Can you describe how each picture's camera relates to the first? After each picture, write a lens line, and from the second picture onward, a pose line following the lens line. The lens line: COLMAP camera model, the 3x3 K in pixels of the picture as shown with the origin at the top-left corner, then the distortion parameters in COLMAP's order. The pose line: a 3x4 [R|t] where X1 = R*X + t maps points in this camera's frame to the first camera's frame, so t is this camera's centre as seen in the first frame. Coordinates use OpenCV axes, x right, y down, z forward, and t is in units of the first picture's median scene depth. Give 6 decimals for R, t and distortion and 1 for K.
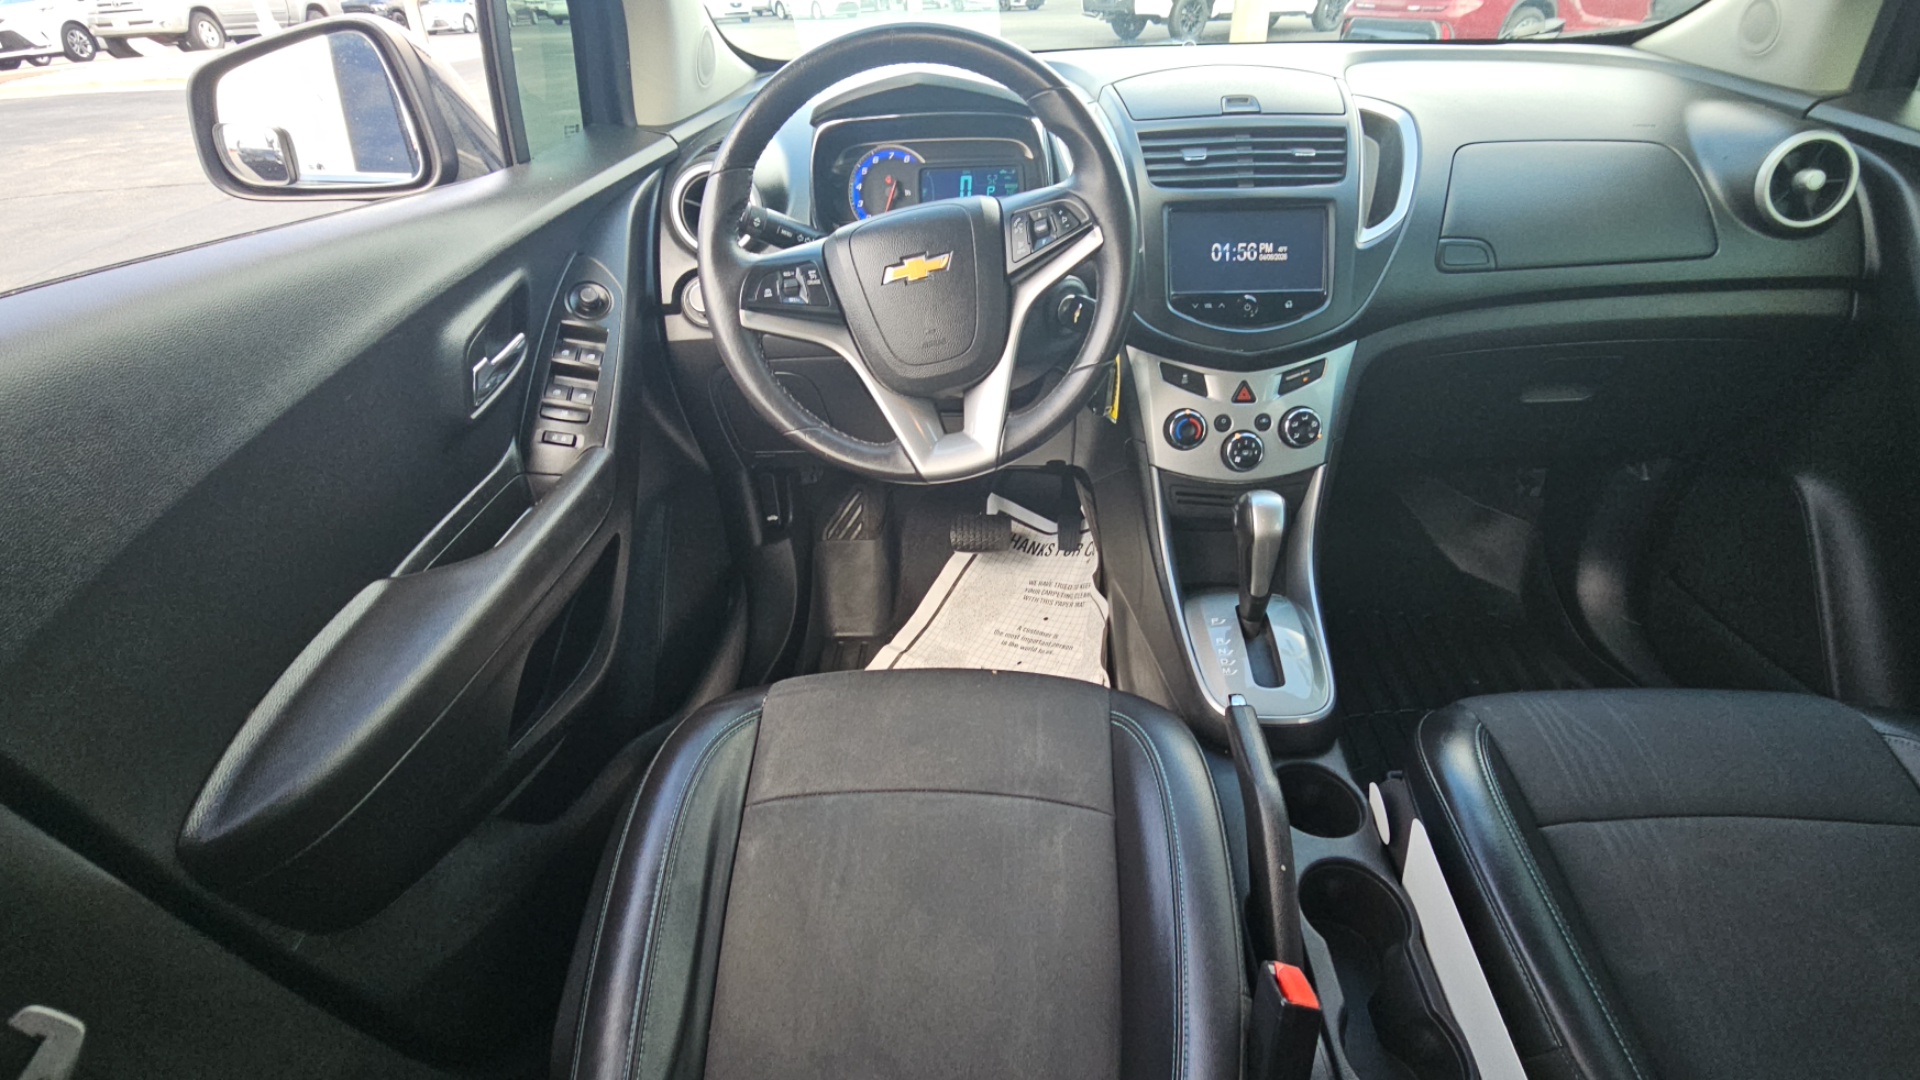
lens RADIAL K [[853.6, 0, 980.8], [0, 853.6, 545.0], [0, 0, 1]] dist [0.004344, -0.005619]
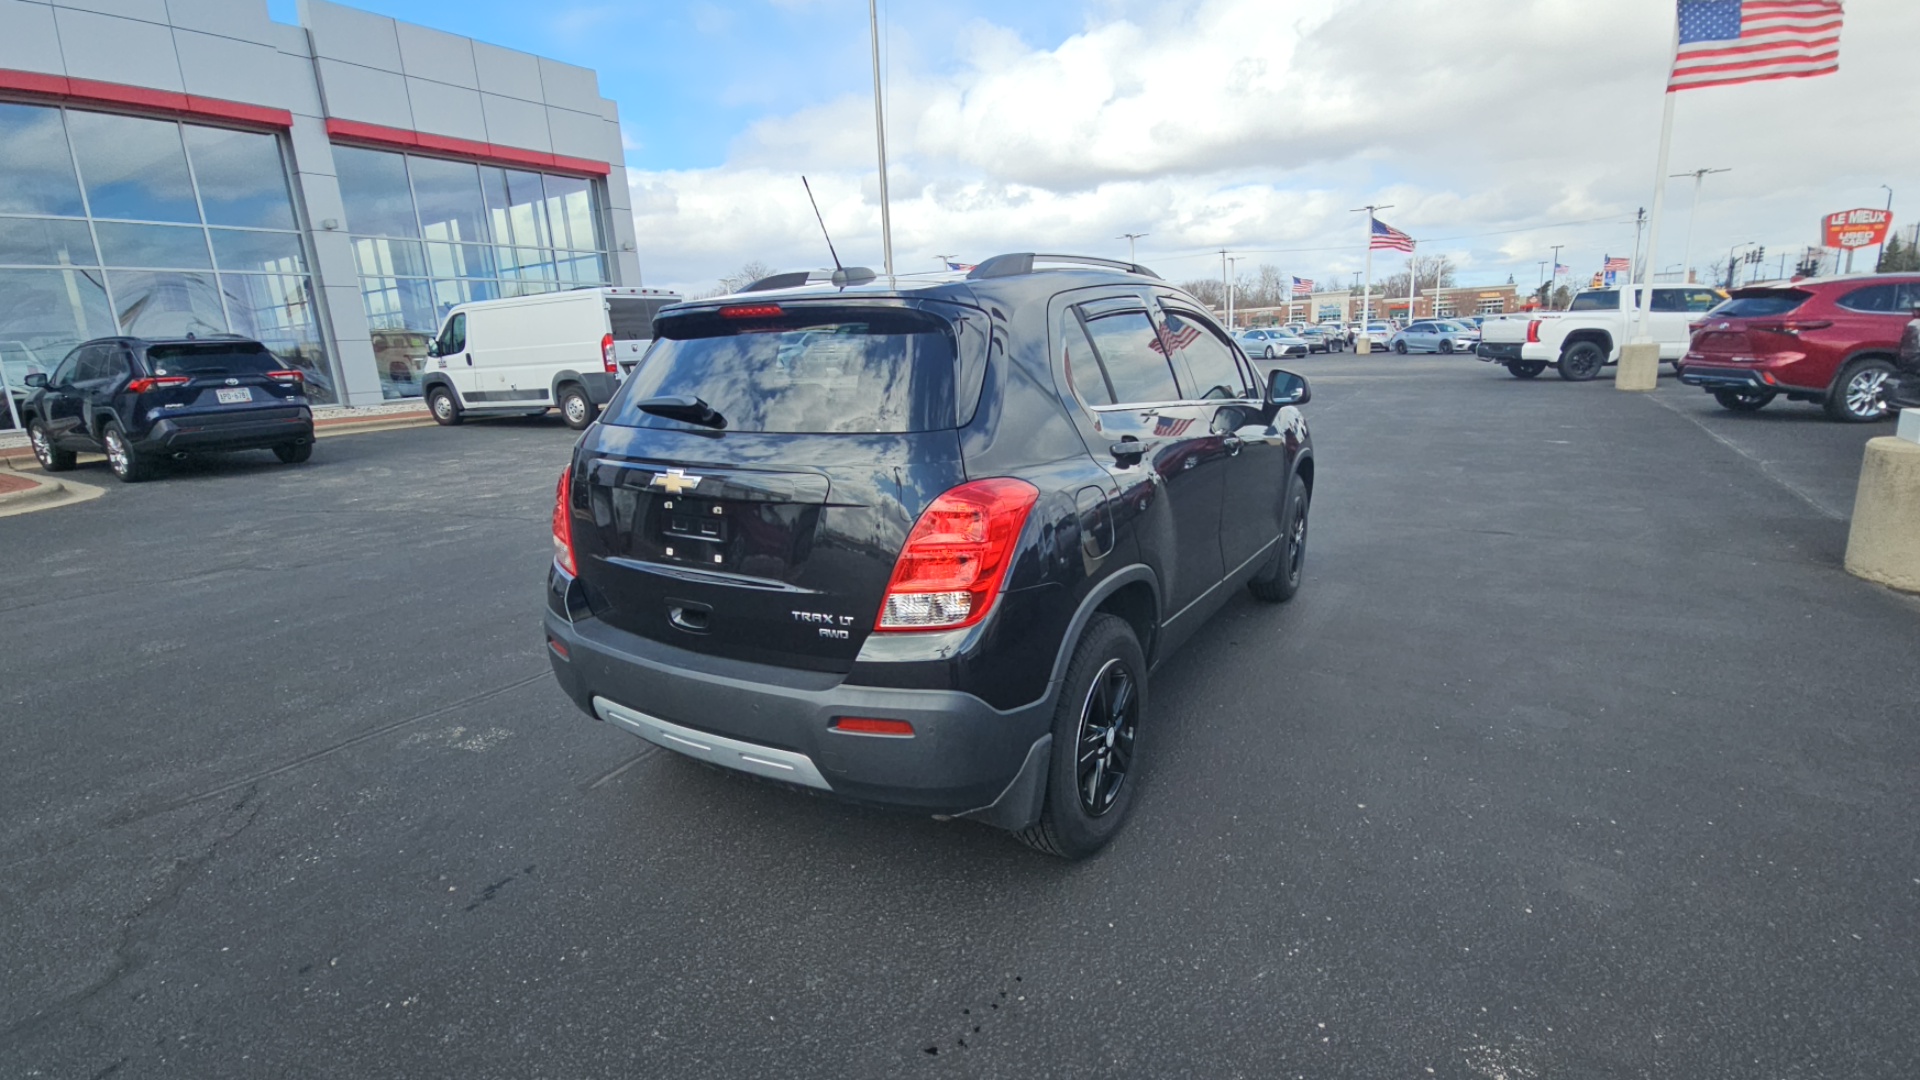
lens RADIAL K [[853.6, 0, 970.8], [0, 853.6, 529.8], [0, 0, 1]] dist [0.004344, -0.005619]
pose [[0.866883, 0.104850, -0.487360, 2.062406], [-0.266380, 0.923782, -0.275077, 1.604247], [0.421373, 0.368283, 0.828742, -2.808587]]
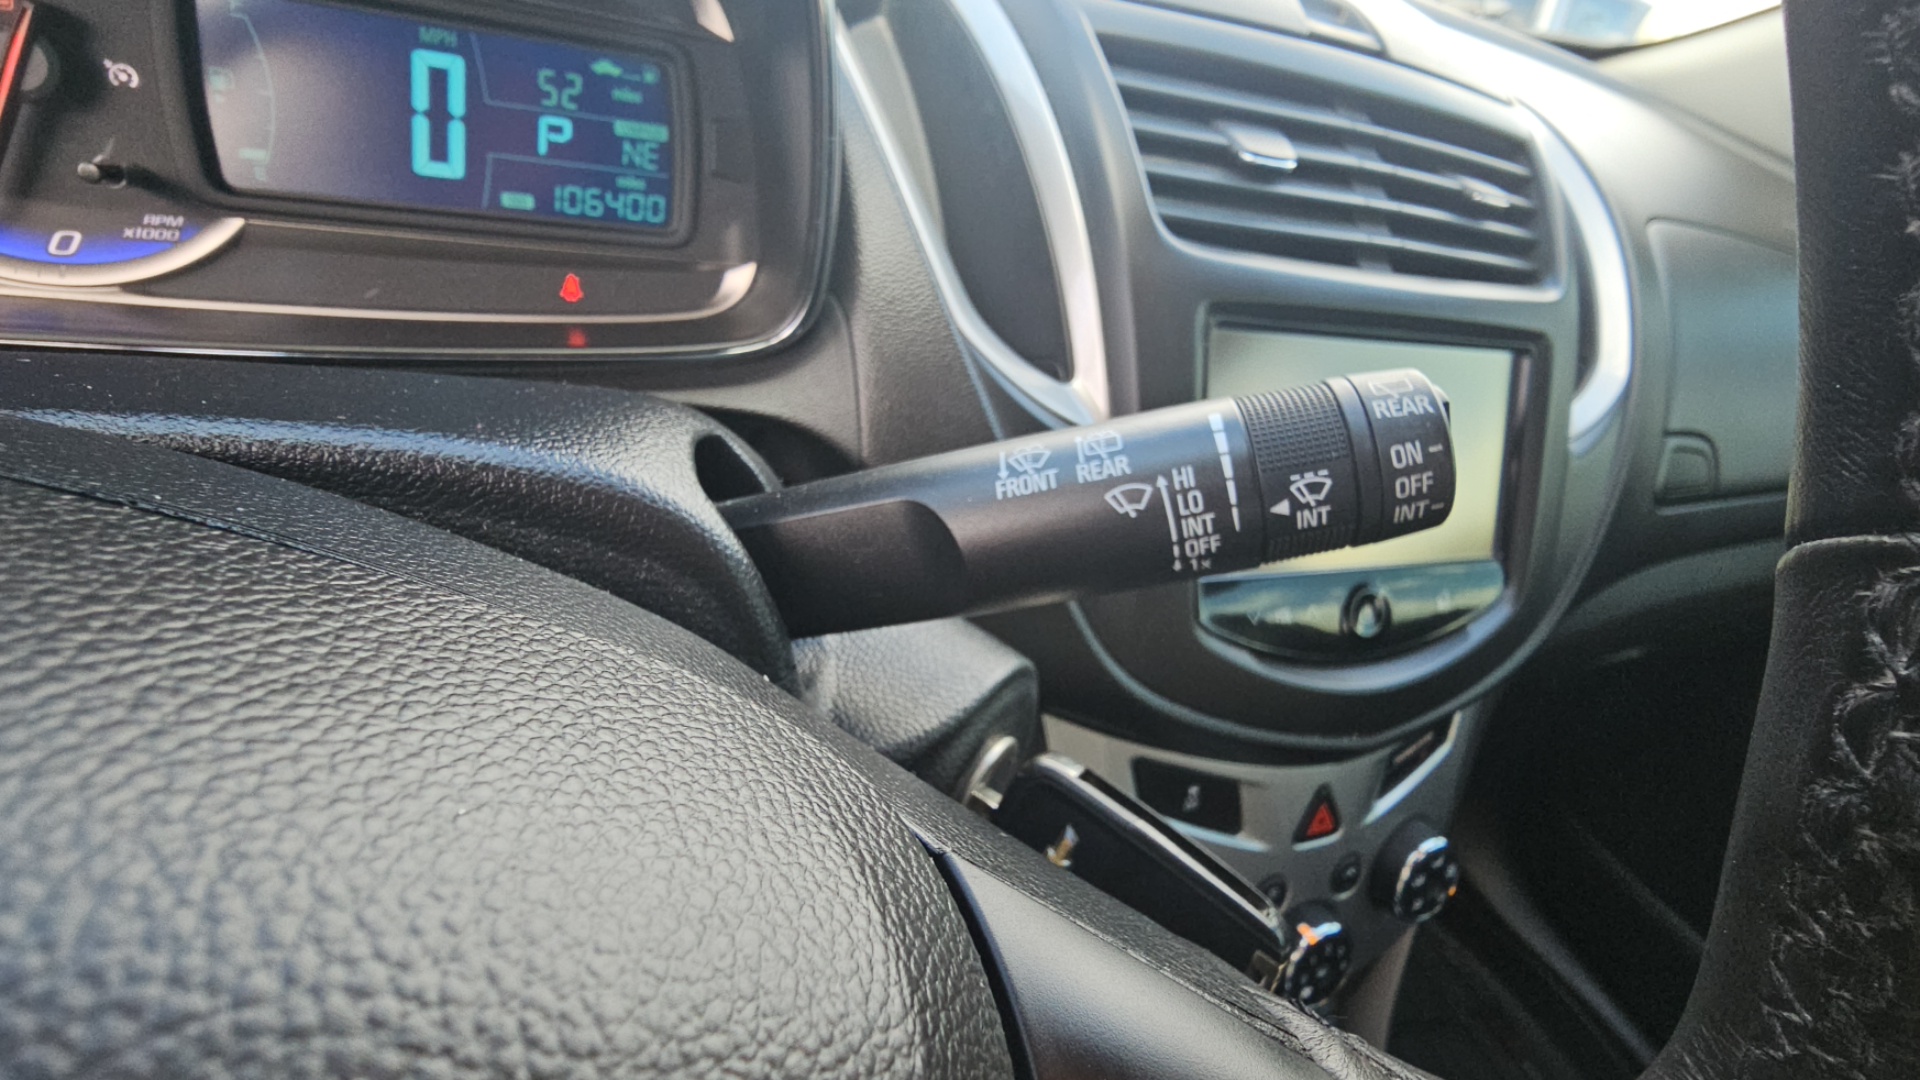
lens RADIAL K [[839.9, 0, 975.0], [0, 839.9, 543.0], [0, 0, 1]] dist [-0.001972, -0.004107]
pose [[0.892627, -0.030259, 0.449779, 0.007923], [-0.001610, 0.997524, 0.070304, -0.325226], [-0.450793, -0.063479, 0.890369, 0.746118]]
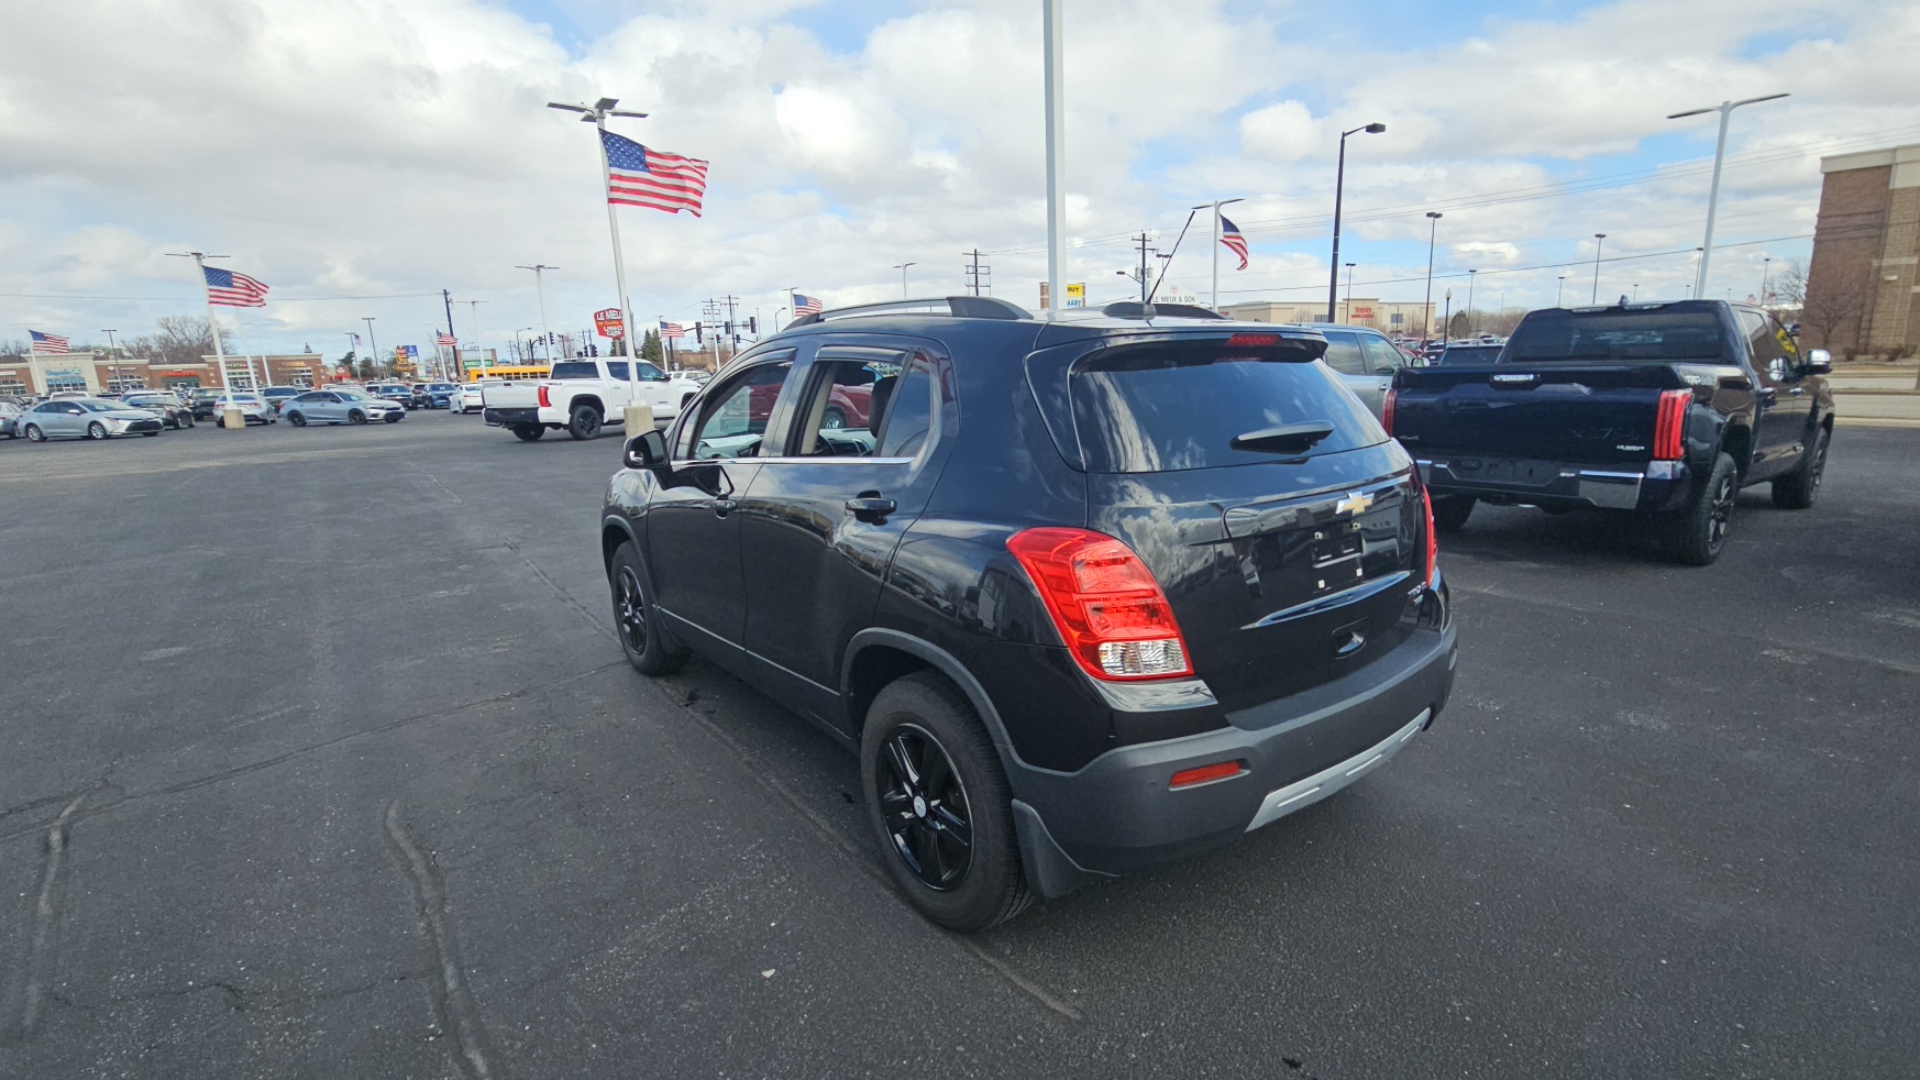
lens RADIAL K [[853.6, 0, 973.8], [0, 853.6, 538.4], [0, 0, 1]] dist [0.004344, -0.005619]
pose [[0.773775, -0.117413, 0.622483, -1.957562], [0.358090, 0.891672, -0.276934, 1.414874], [-0.522536, 0.437189, 0.731999, -2.399352]]
